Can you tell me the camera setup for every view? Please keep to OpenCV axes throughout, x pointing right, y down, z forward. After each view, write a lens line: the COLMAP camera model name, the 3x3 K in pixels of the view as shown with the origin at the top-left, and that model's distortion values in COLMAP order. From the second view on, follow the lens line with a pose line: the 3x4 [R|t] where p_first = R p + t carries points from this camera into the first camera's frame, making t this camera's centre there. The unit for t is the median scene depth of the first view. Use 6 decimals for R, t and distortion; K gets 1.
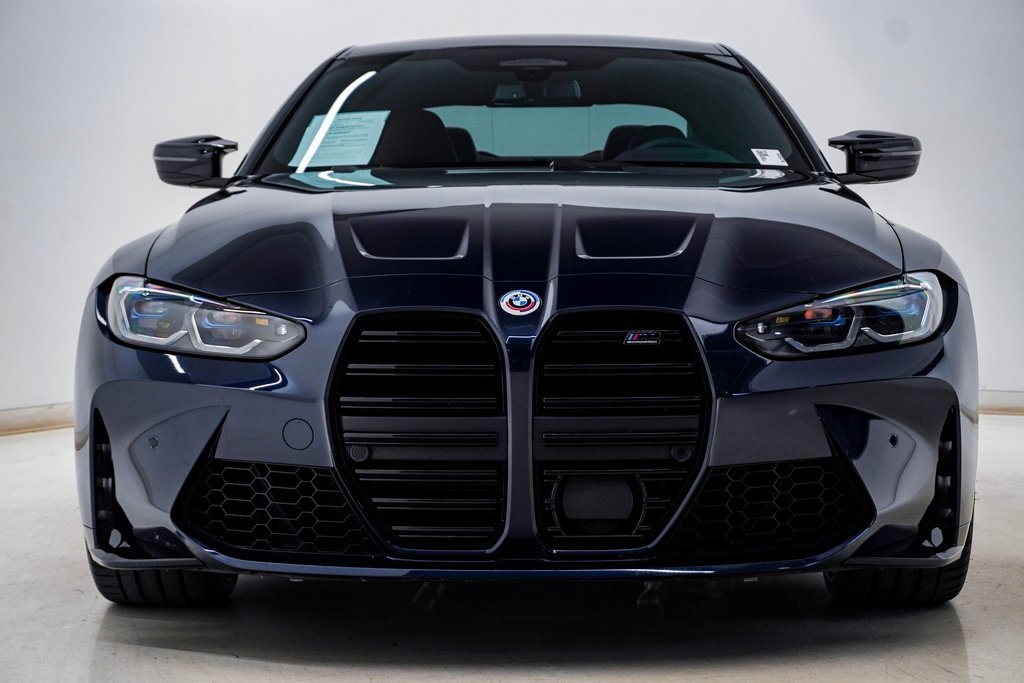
lens RADIAL K [[2190.5, 0, 517.1], [0, 2190.5, 343.8], [0, 0, 1]] dist [0.004583, 0.000000]
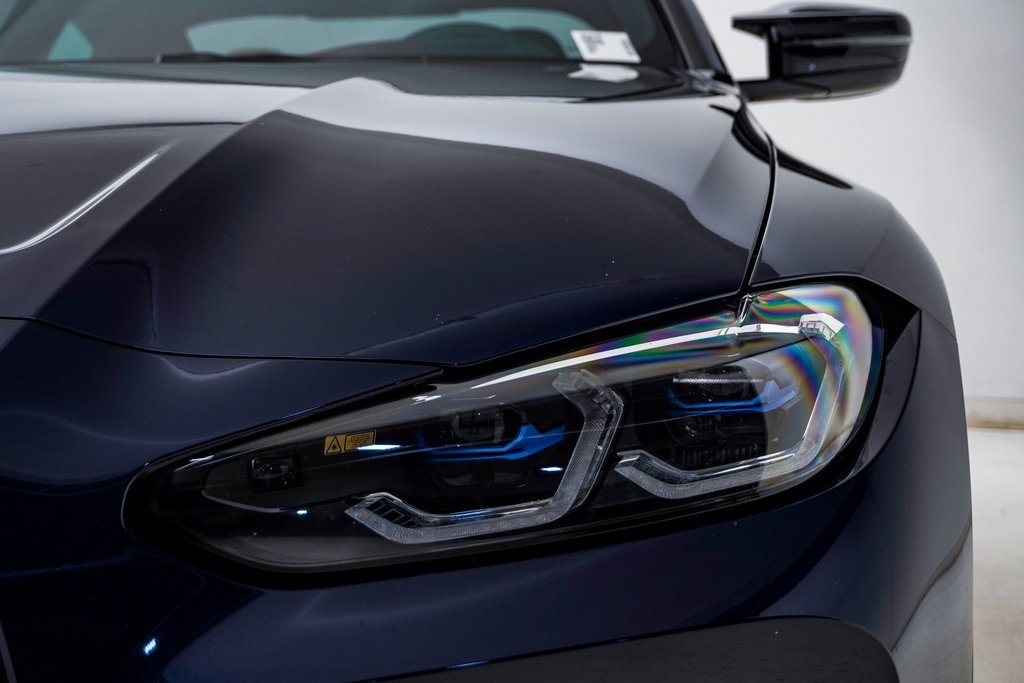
lens RADIAL K [[1924.0, 0, 511.6], [0, 1924.0, 340.4], [0, 0, 1]] dist [0.054255, 0.000000]
pose [[0.997563, -0.006755, -0.069442, 0.160147], [0.007812, 0.999858, 0.014963, -0.029089], [0.069331, -0.015469, 0.997474, 0.700275]]
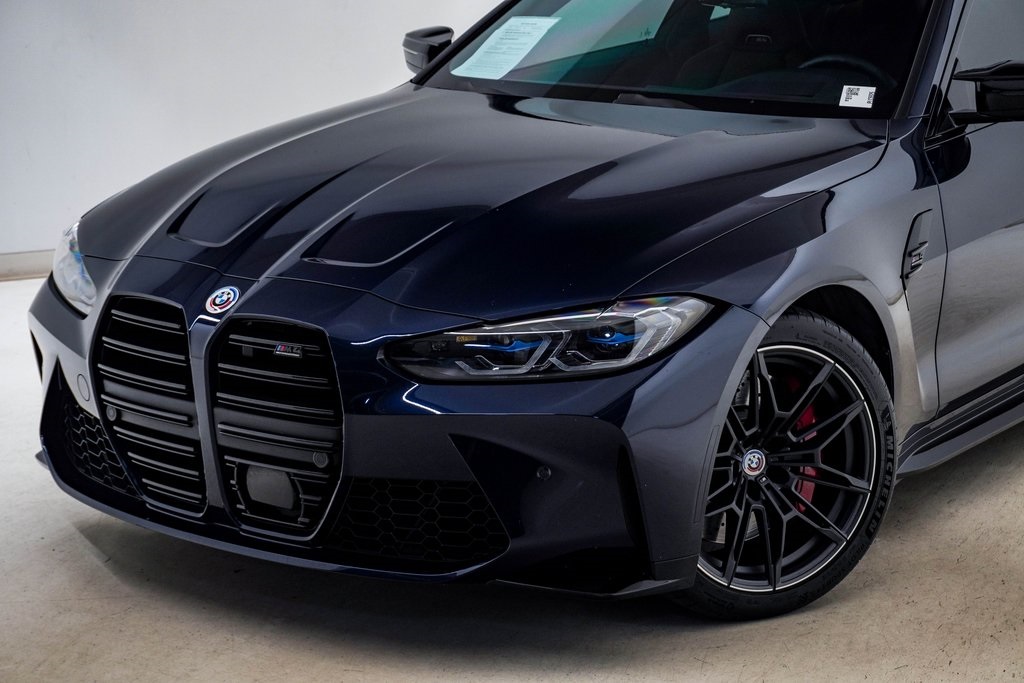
lens RADIAL K [[2190.5, 0, 508.6], [0, 2190.5, 348.9], [0, 0, 1]] dist [0.004583, 0.000000]
pose [[0.813680, 0.134729, -0.565485, 0.694946], [-0.034944, 0.982348, 0.183768, -0.188828], [0.580262, -0.129768, 0.804025, 0.189687]]
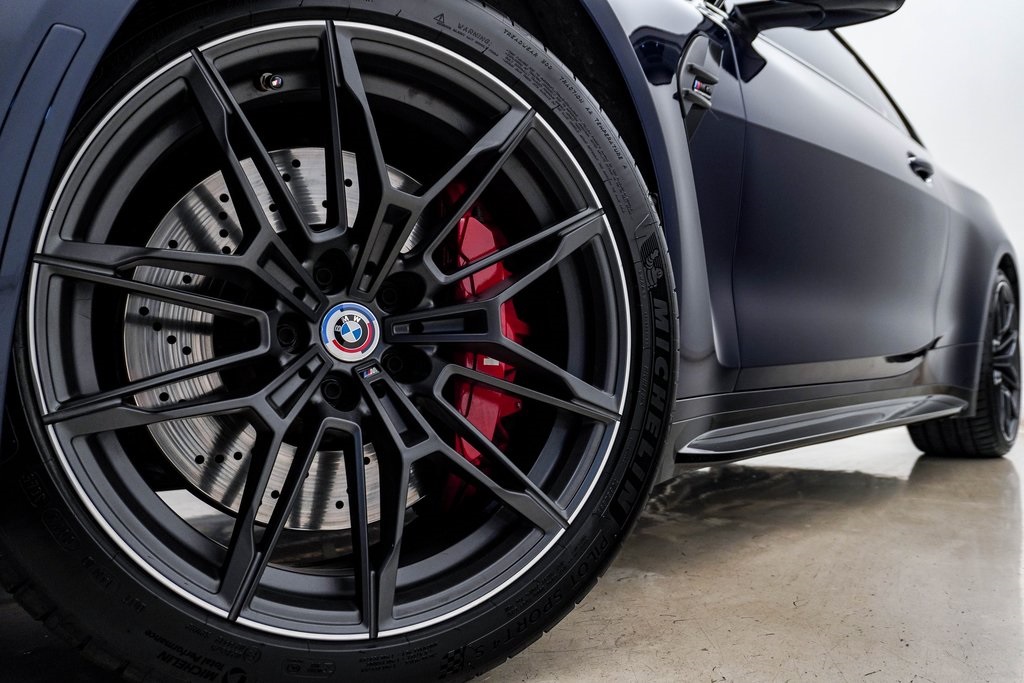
lens RADIAL K [[897.2, 0, 509.0], [0, 897.2, 339.9], [0, 0, 1]] dist [-0.014896, 0.004522]
pose [[0.807090, 0.000537, -0.590428, 0.337241], [-0.054590, 0.995784, -0.073716, 0.070920], [0.587899, 0.091727, 0.803717, 0.974442]]
